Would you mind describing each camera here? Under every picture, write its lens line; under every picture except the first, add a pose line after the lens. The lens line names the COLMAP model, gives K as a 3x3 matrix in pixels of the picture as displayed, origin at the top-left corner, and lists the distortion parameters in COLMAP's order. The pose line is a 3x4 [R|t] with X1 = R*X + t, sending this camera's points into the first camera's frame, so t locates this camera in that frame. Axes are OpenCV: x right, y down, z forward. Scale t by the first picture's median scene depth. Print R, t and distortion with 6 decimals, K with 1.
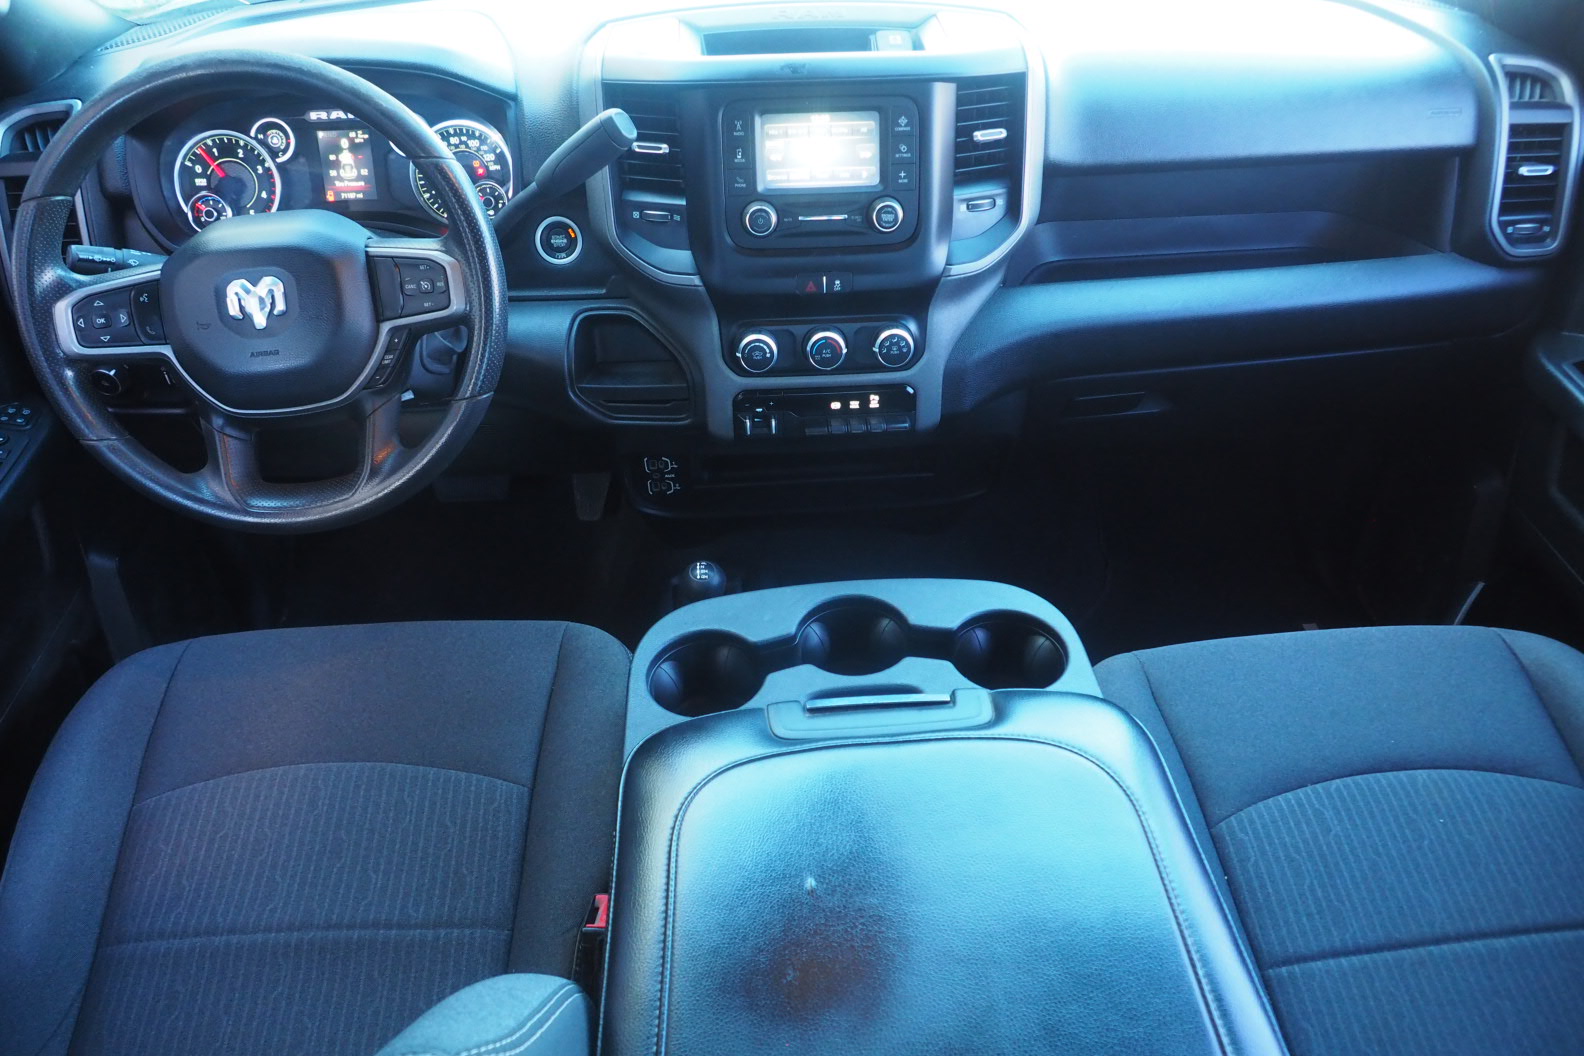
lens RADIAL K [[1134.4, 0, 792.0], [0, 1134.4, 528.0], [0, 0, 1]] dist [-0.024379, -0.002271]
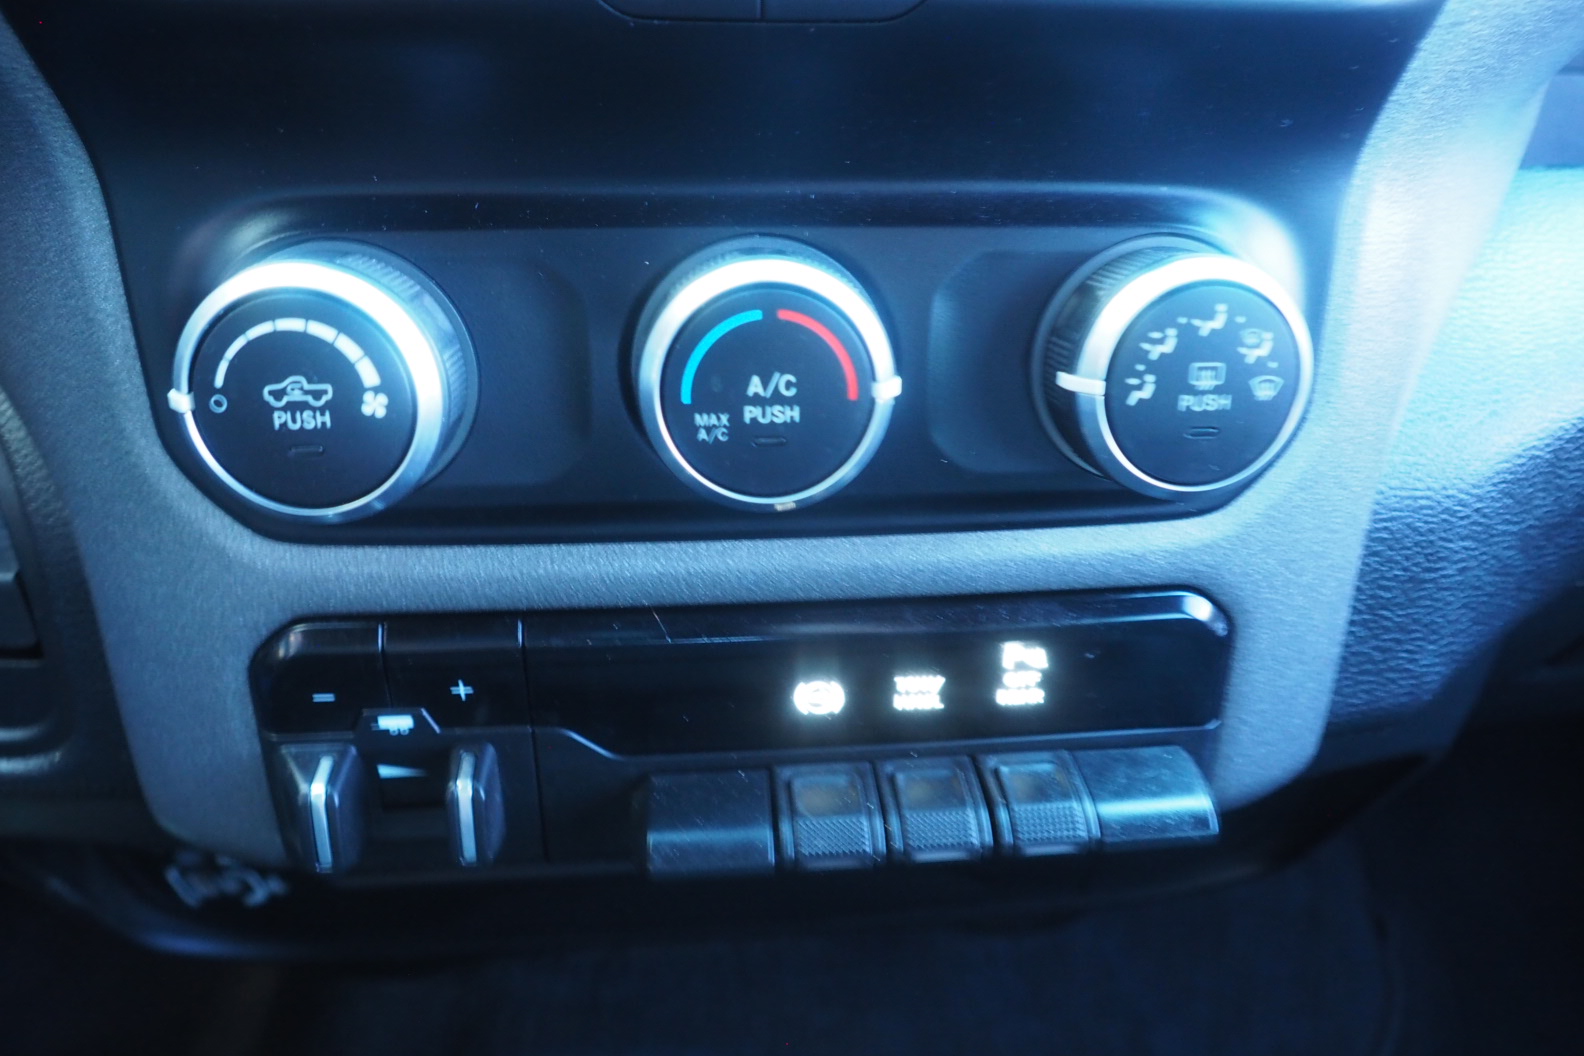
lens RADIAL K [[1134.4, 0, 792.0], [0, 1134.4, 528.0], [0, 0, 1]] dist [-0.024379, -0.002271]
pose [[0.998943, 0.010886, 0.044667, 0.025252], [-0.005500, 0.992882, -0.118973, -0.112524], [-0.045644, 0.118602, 0.991892, 0.805563]]
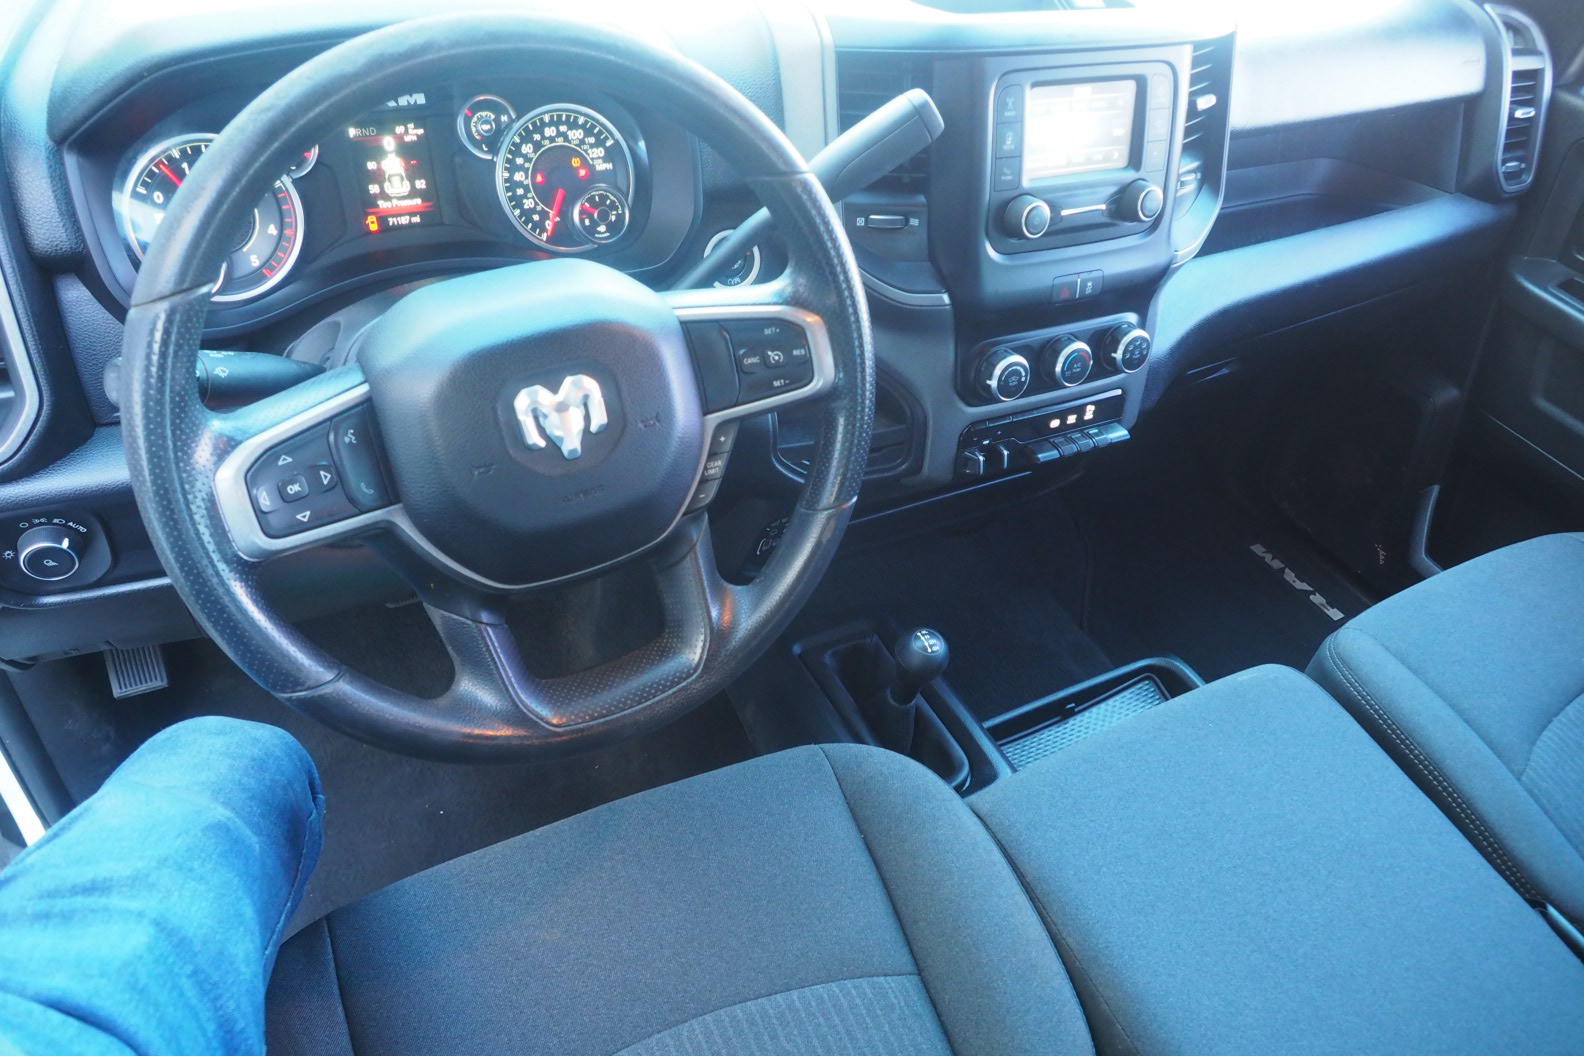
lens RADIAL K [[1134.4, 0, 792.0], [0, 1134.4, 528.0], [0, 0, 1]] dist [-0.024379, -0.002271]
pose [[0.901191, -0.185244, 0.391840, -0.492152], [0.162228, 0.982513, 0.091380, -0.140012], [-0.401916, -0.018784, 0.915484, 0.285928]]
